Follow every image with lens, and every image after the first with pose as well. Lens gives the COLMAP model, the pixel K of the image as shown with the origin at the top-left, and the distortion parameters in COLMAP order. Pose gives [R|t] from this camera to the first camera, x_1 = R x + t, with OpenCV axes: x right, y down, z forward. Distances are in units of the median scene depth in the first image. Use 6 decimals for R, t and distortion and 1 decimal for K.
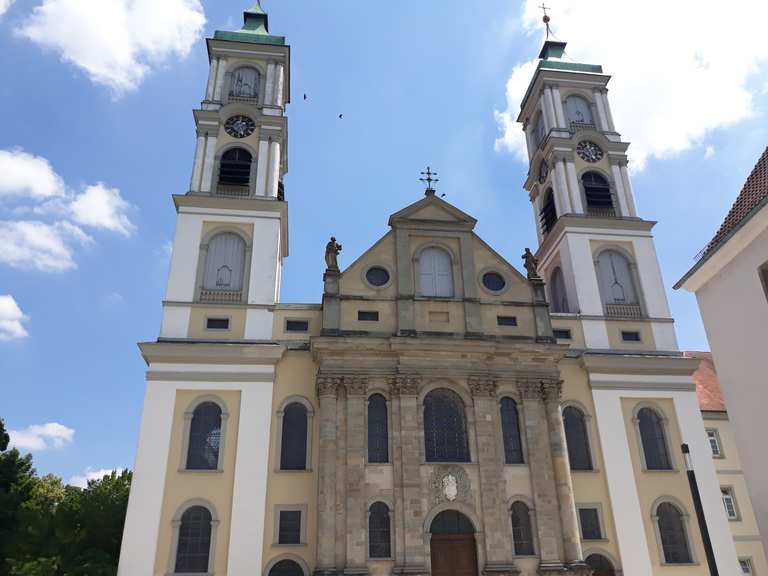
lens RADIAL K [[644.4, 0, 396.2], [0, 644.4, 277.7], [0, 0, 1]] dist [0.029258, -0.044140]
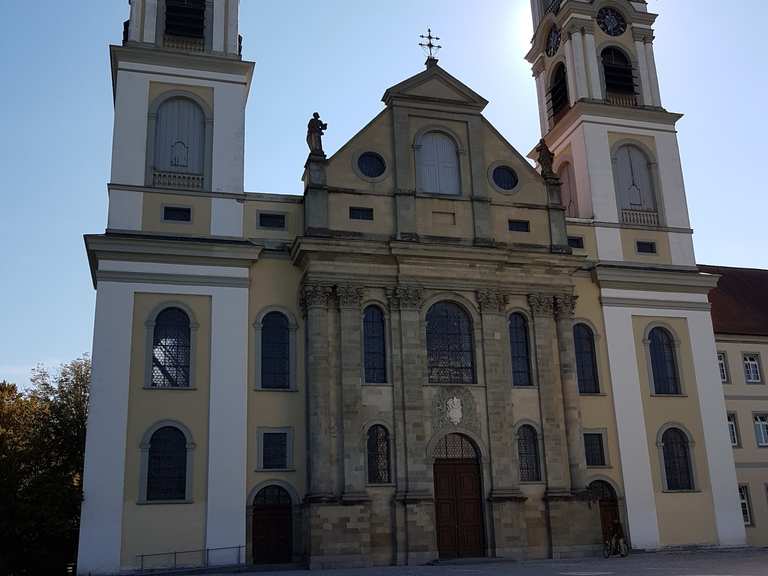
lens RADIAL K [[814.7, 0, 384.5], [0, 814.7, 293.9], [0, 0, 1]] dist [-0.006064, 0.000000]
pose [[0.991058, 0.031315, 0.129708, -0.144446], [-0.053879, 0.983218, 0.174299, -0.023358], [-0.122073, -0.179728, 0.976113, -0.056455]]
